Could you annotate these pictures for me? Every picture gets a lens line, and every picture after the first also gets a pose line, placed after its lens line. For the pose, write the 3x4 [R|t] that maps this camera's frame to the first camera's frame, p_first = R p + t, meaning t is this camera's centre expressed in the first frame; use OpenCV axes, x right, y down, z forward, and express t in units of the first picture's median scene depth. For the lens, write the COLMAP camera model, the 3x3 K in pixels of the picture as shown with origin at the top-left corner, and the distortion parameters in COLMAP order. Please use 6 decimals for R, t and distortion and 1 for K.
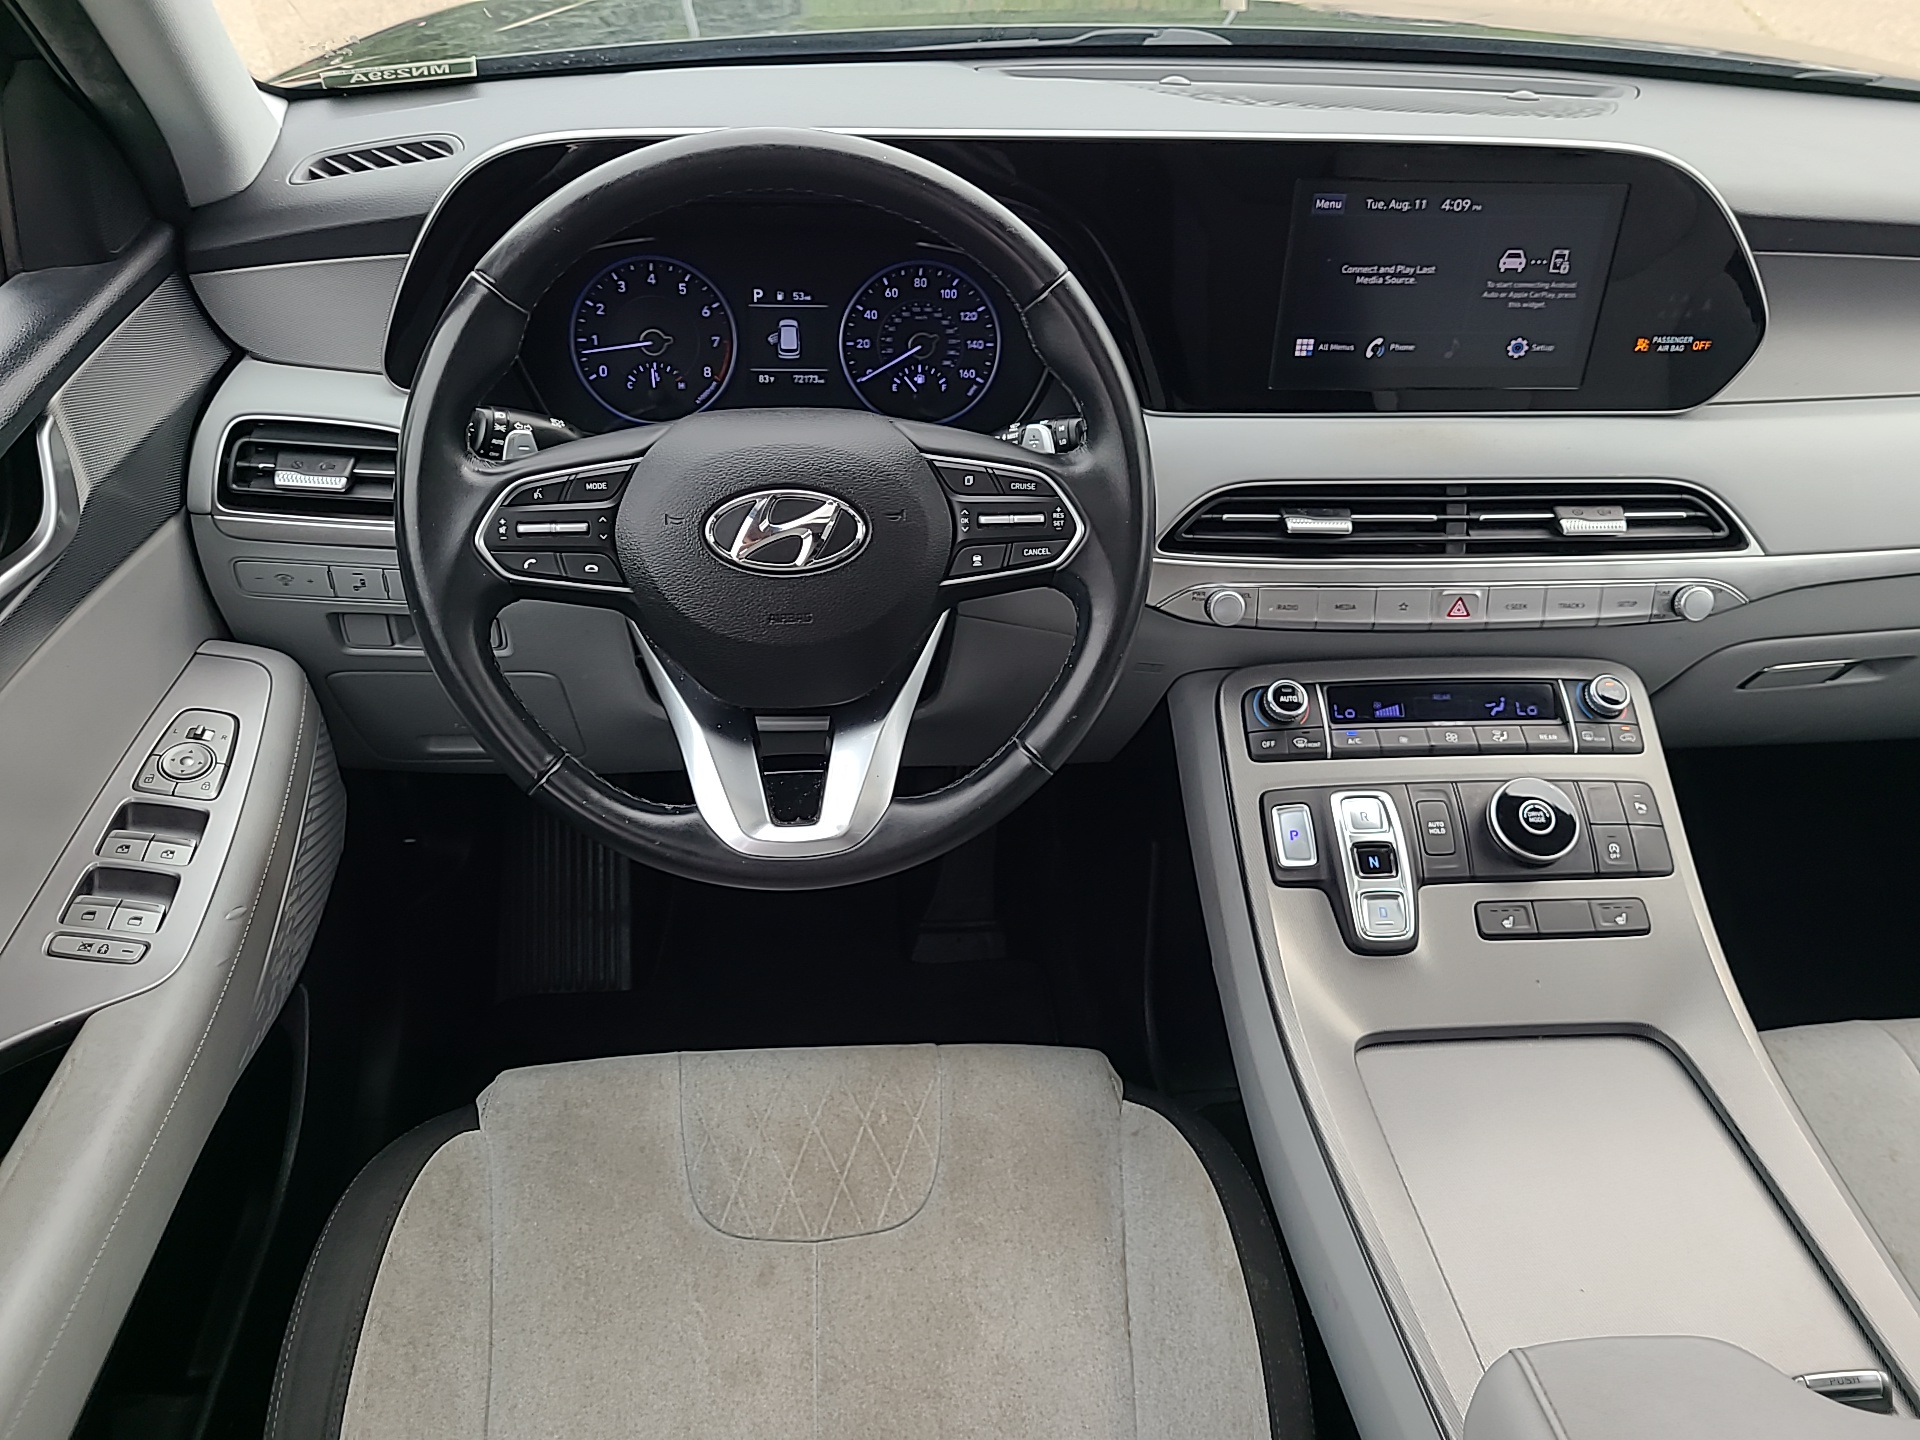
lens RADIAL K [[1564.3, 0, 960.0], [0, 1564.3, 720.0], [0, 0, 1]] dist [0.032845, -0.002584]
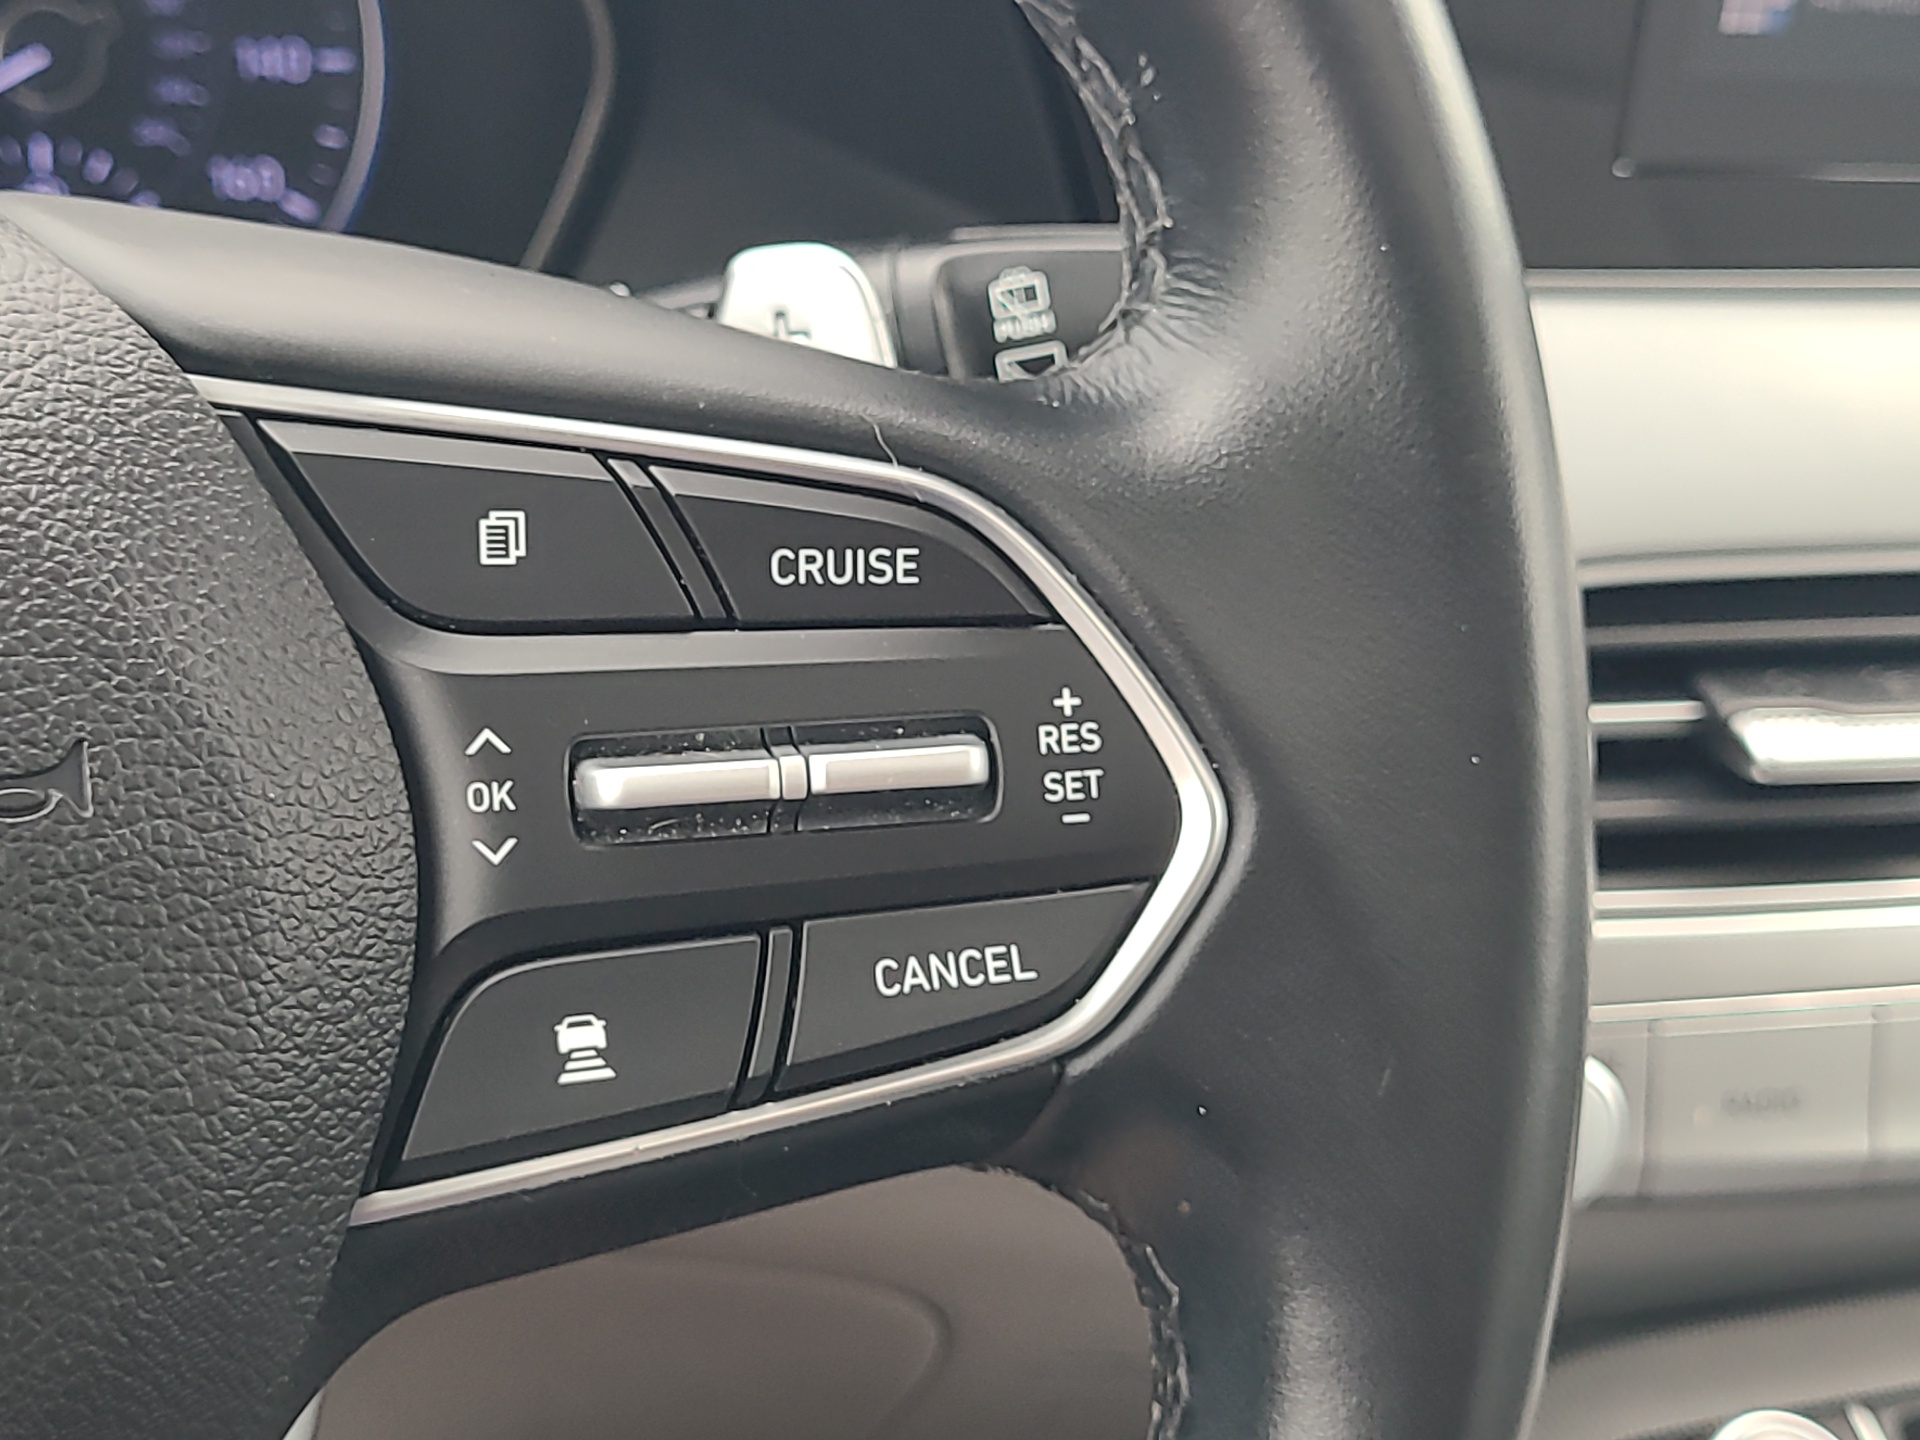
lens RADIAL K [[3326.5, 0, 960.0], [0, 3326.5, 720.0], [0, 0, 1]] dist [-0.027952, -0.082456]
pose [[0.961978, -0.042627, 0.269781, -0.040218], [0.080001, 0.988400, -0.129094, -0.088913], [-0.261148, 0.145768, 0.954229, 0.674232]]
